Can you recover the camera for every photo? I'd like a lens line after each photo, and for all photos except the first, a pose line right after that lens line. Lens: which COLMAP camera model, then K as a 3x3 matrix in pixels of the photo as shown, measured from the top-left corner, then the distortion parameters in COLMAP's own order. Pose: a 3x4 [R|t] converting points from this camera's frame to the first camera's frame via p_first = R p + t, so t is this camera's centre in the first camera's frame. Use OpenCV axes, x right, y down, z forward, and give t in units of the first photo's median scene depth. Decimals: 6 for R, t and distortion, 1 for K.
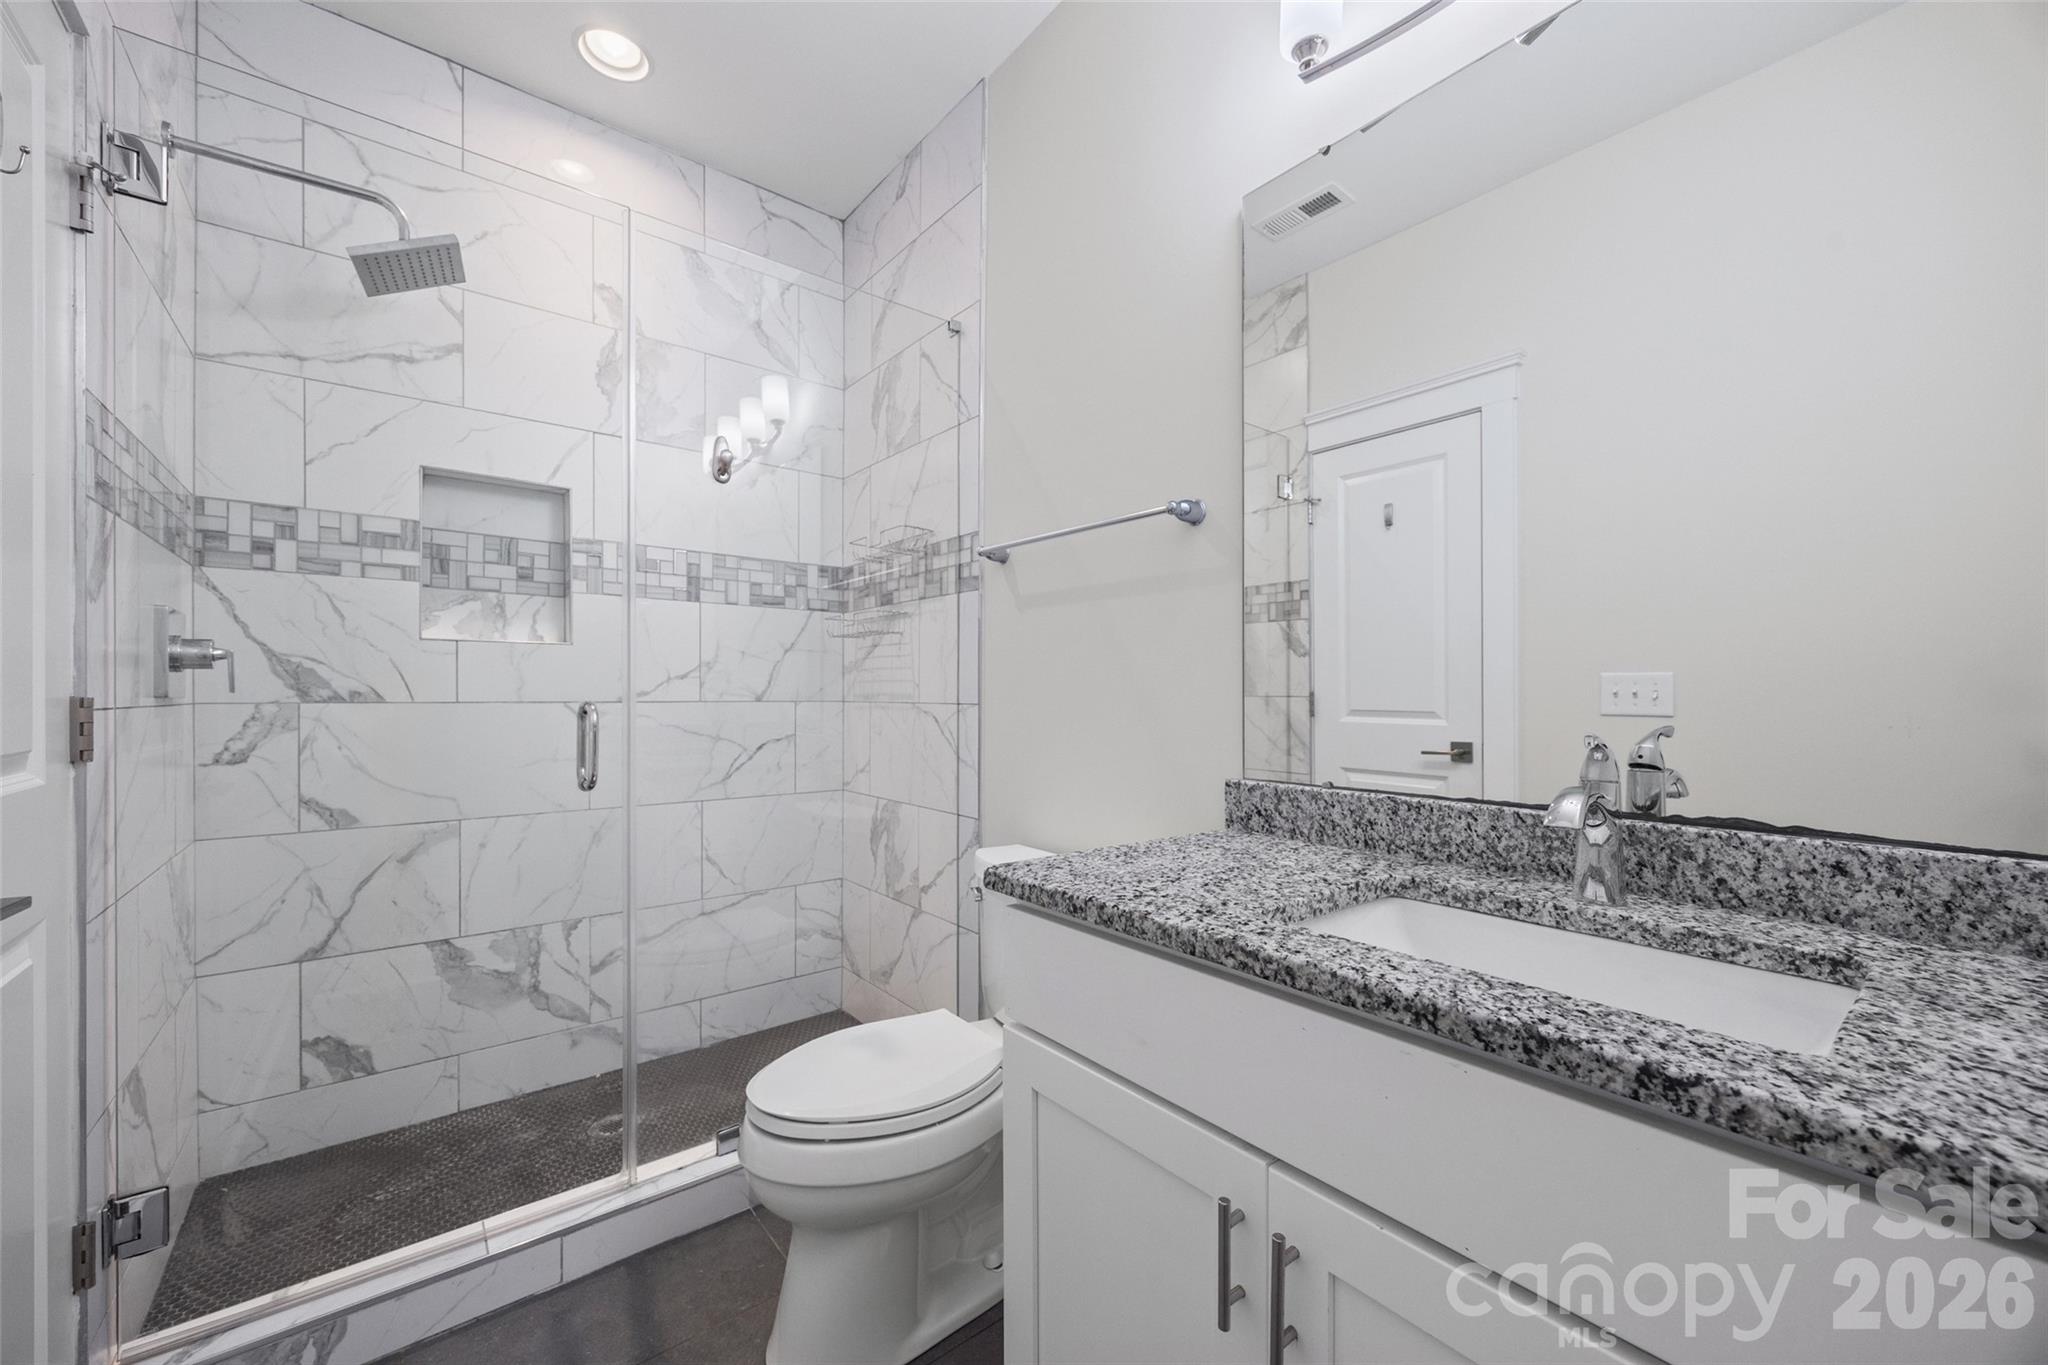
lens RADIAL K [[788.0, 0, 1021.6], [0, 788.0, 694.2], [0, 0, 1]] dist [-0.002060, 0.000168]
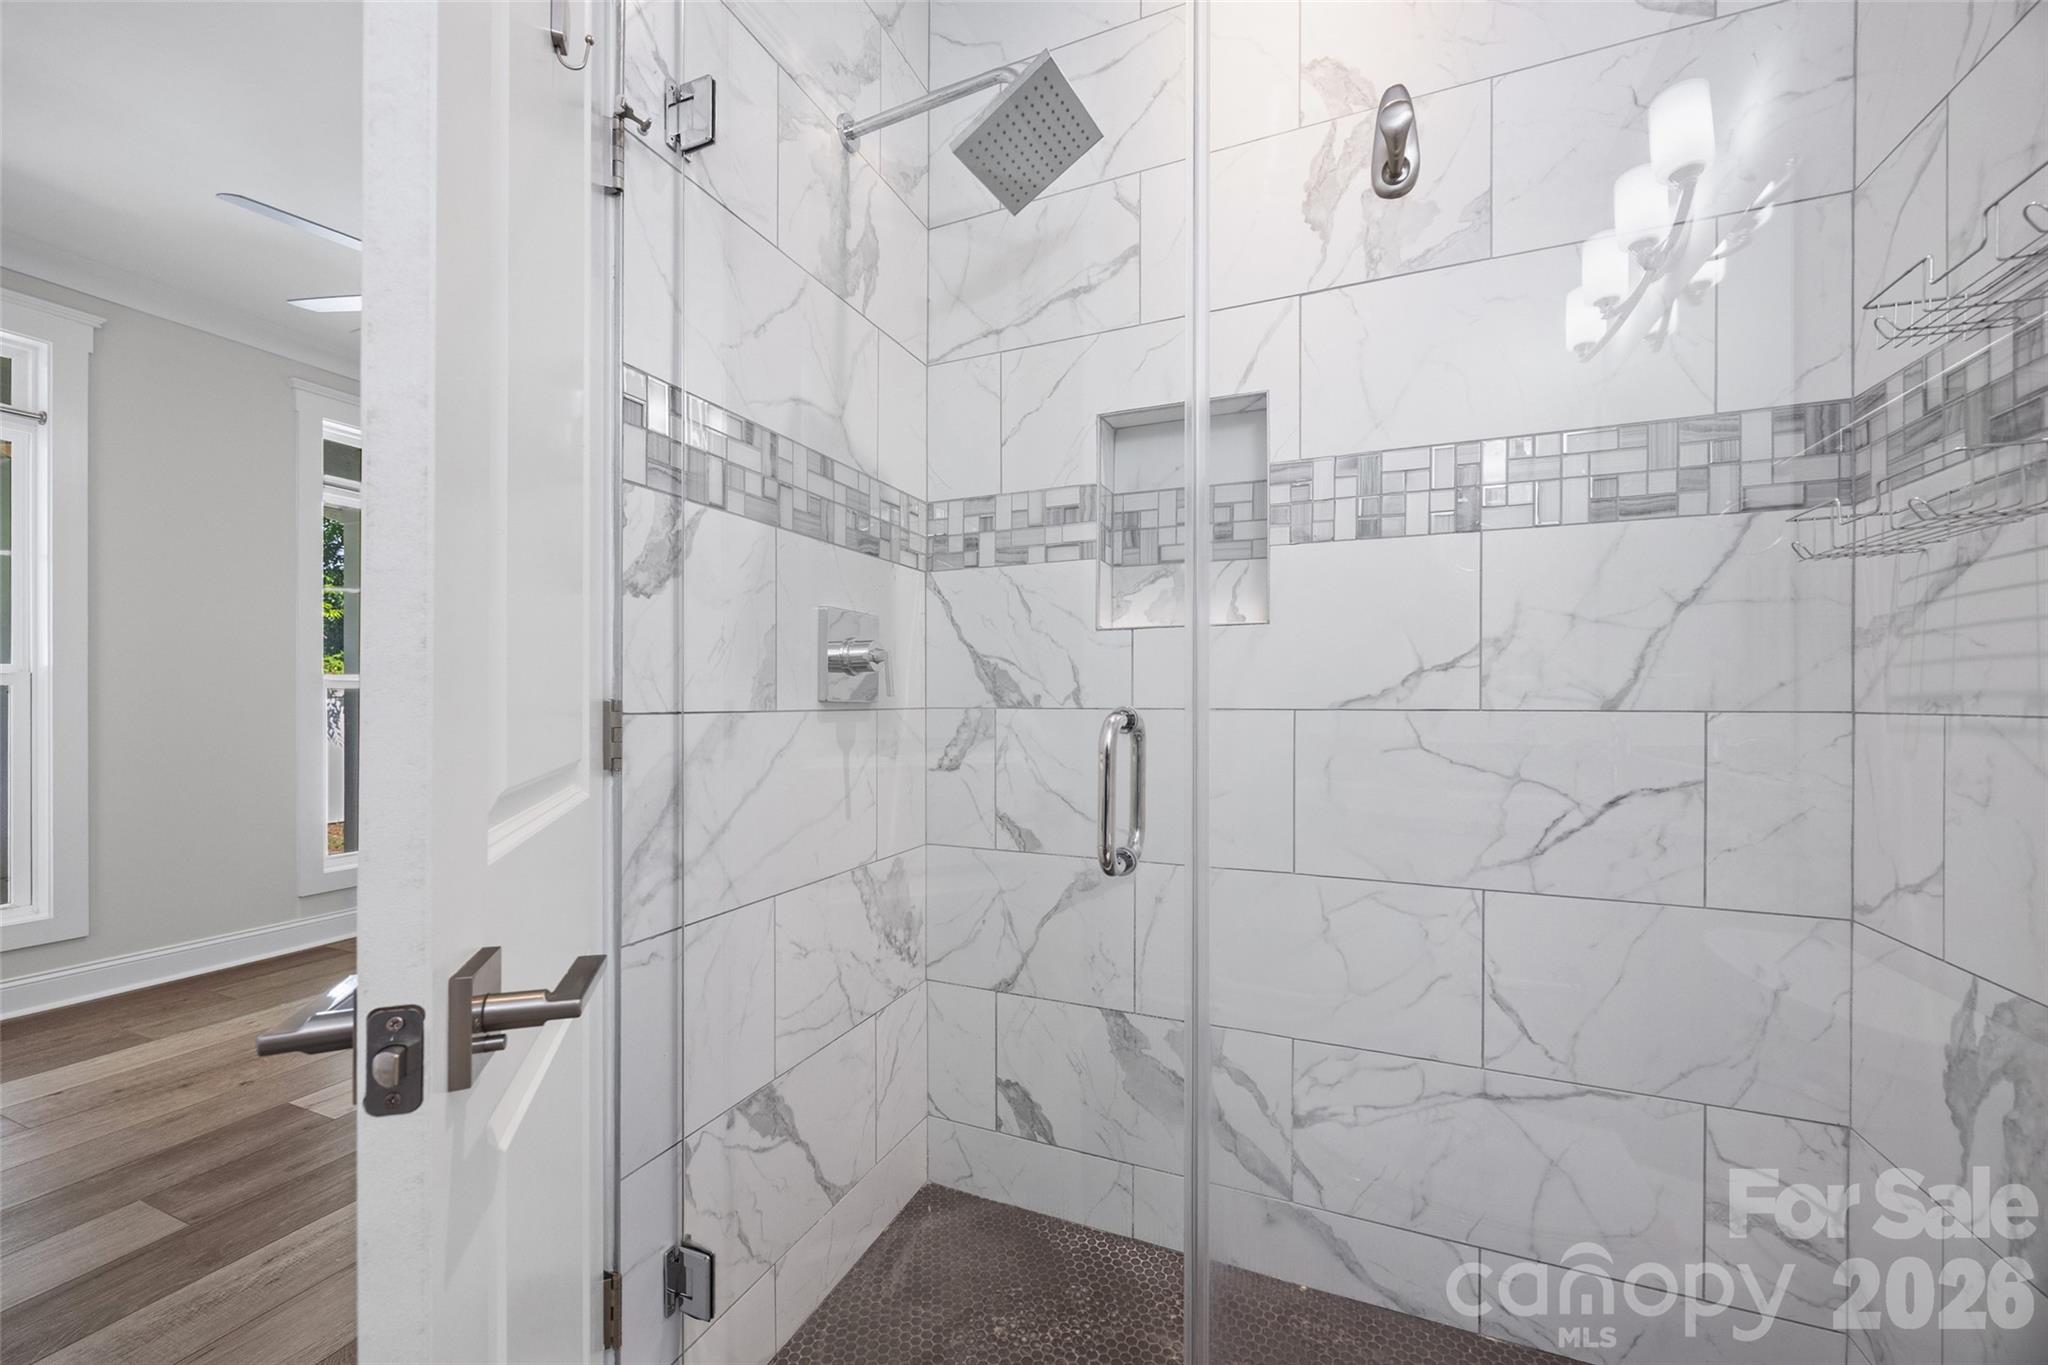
lens RADIAL K [[788.7, 0, 1022.7], [0, 788.7, 705.8], [0, 0, 1]] dist [-0.002383, 0.000526]
pose [[0.473756, 0.002545, -0.880653, -0.086873], [0.001564, 0.999992, 0.003731, 0.004409], [0.880655, -0.003145, 0.473748, 0.542967]]
